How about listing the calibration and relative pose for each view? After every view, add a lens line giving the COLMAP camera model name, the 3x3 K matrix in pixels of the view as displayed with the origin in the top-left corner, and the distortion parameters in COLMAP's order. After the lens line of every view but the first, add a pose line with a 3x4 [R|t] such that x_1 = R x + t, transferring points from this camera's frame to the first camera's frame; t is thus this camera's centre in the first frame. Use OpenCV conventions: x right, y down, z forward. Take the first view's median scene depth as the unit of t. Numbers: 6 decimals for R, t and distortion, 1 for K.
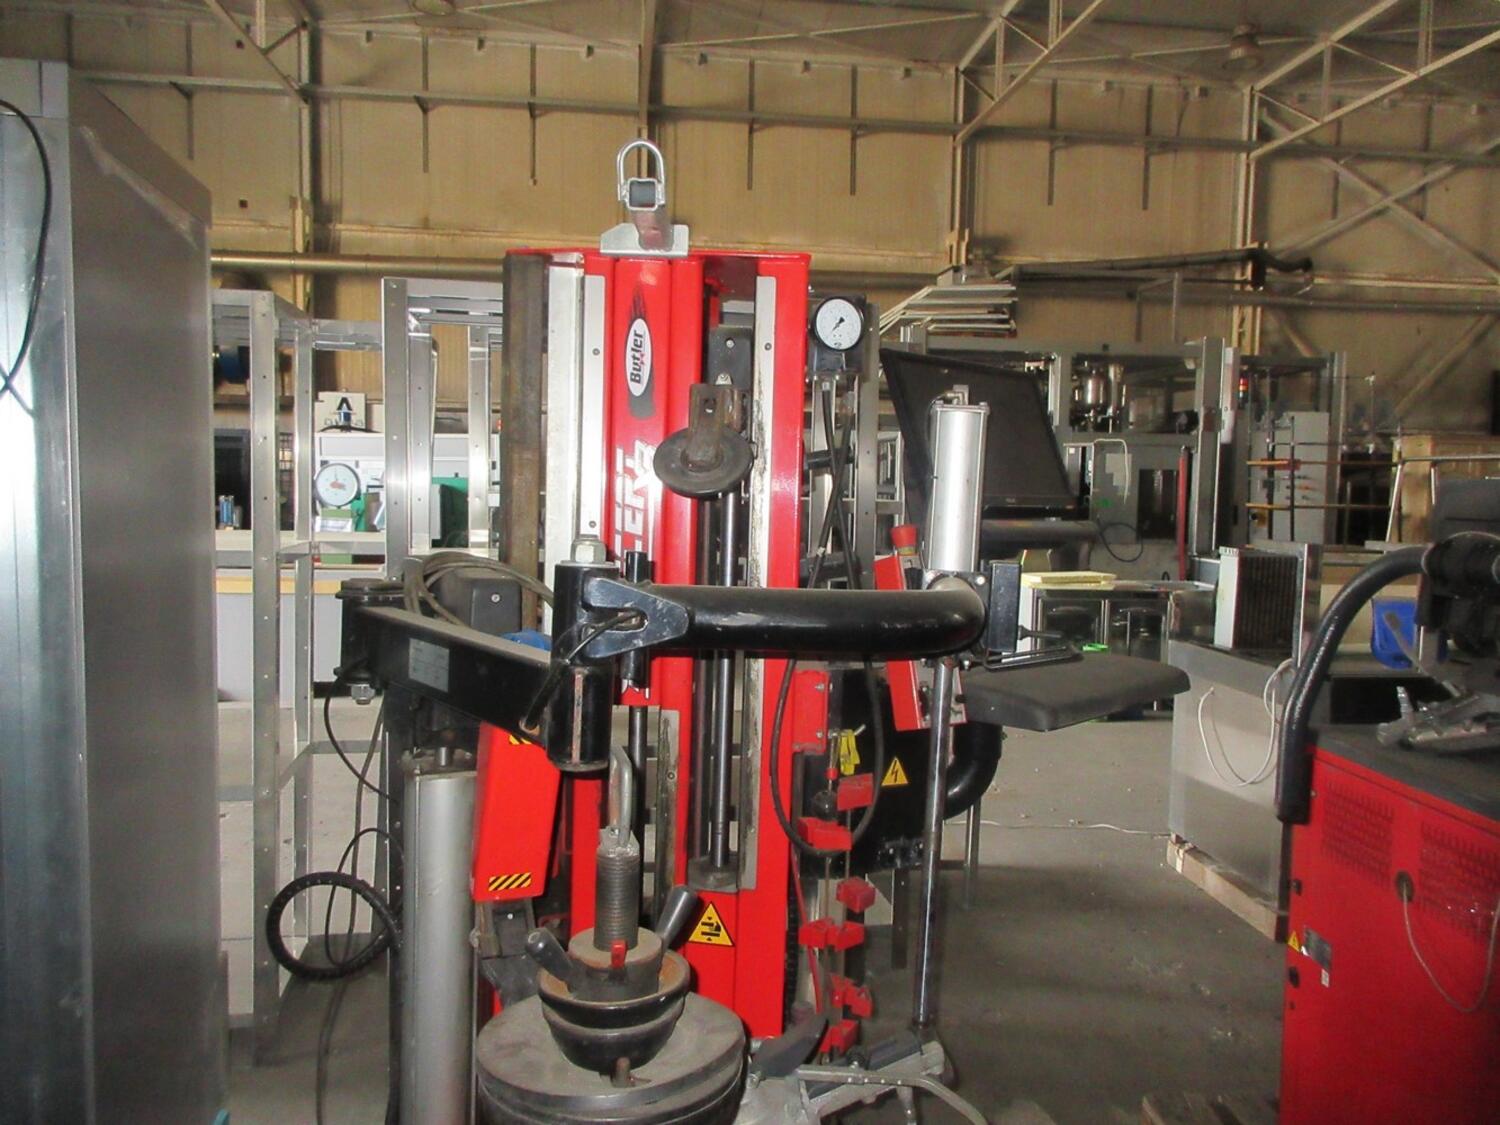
lens RADIAL K [[1105.4, 0, 743.5], [0, 1105.4, 559.2], [0, 0, 1]] dist [0.002727, -0.002296]
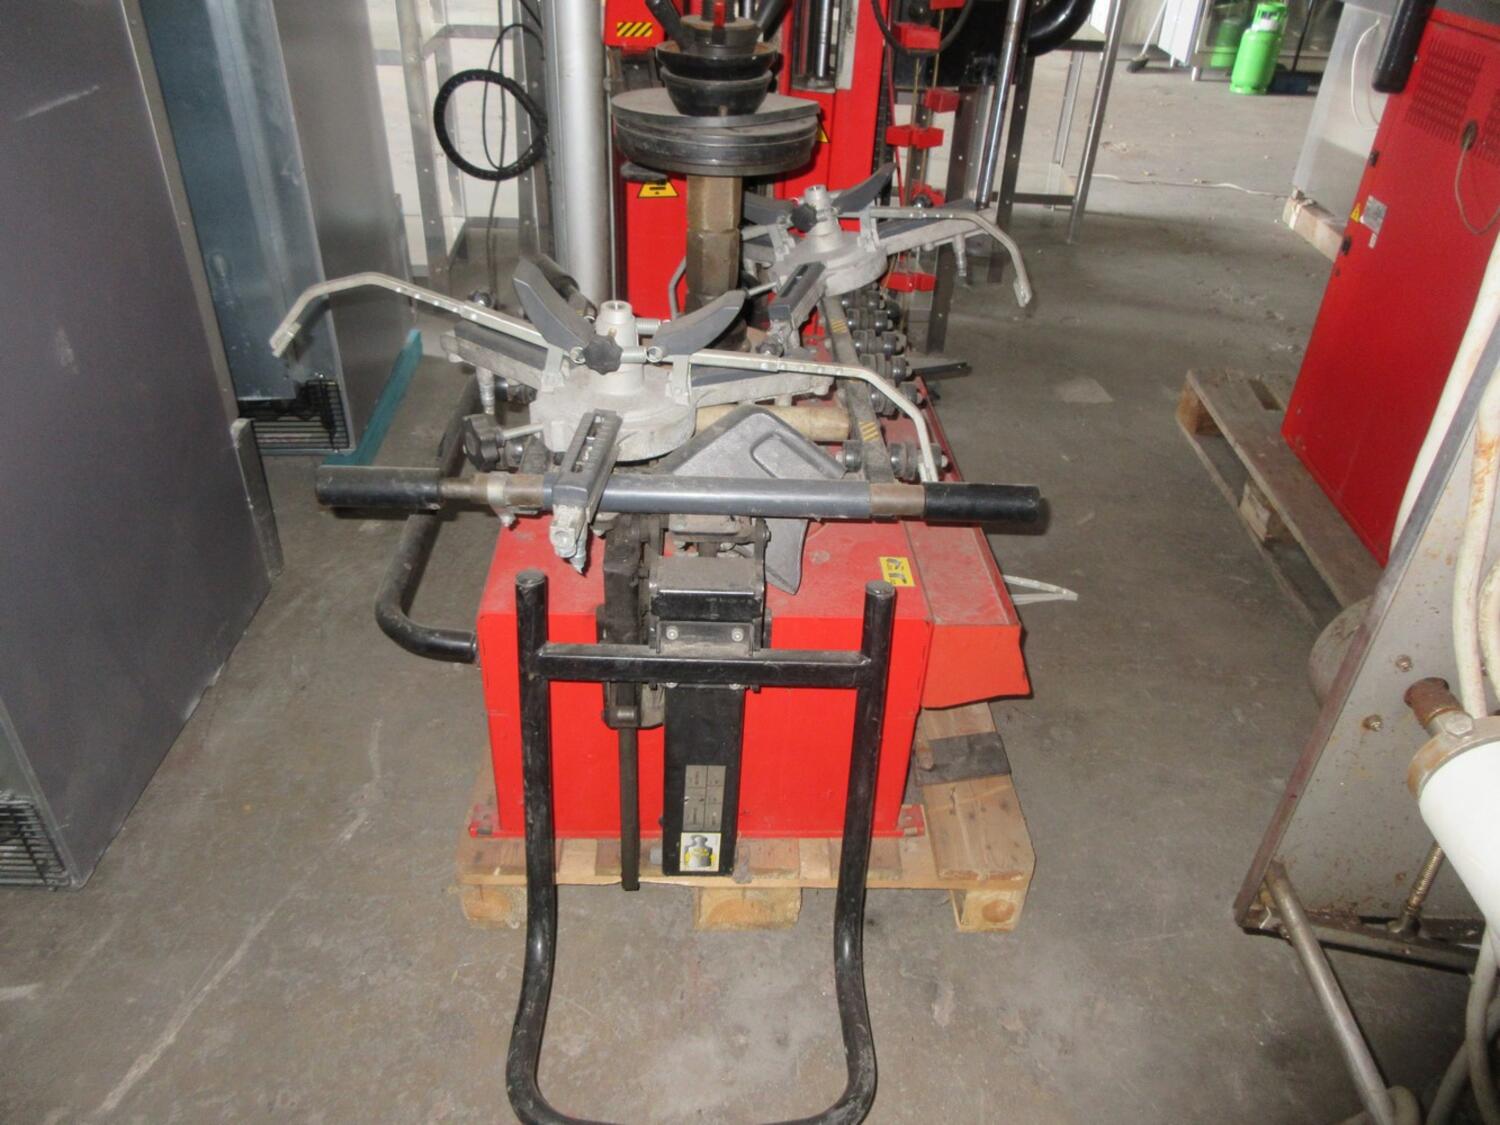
lens RADIAL K [[1105.4, 0, 757.9], [0, 1105.4, 563.7], [0, 0, 1]] dist [0.002727, -0.002296]
pose [[0.993965, 0.069567, -0.084814, 0.043022], [-0.018355, 0.867758, 0.496647, 0.149231], [0.108148, -0.492093, 0.863799, -0.206194]]
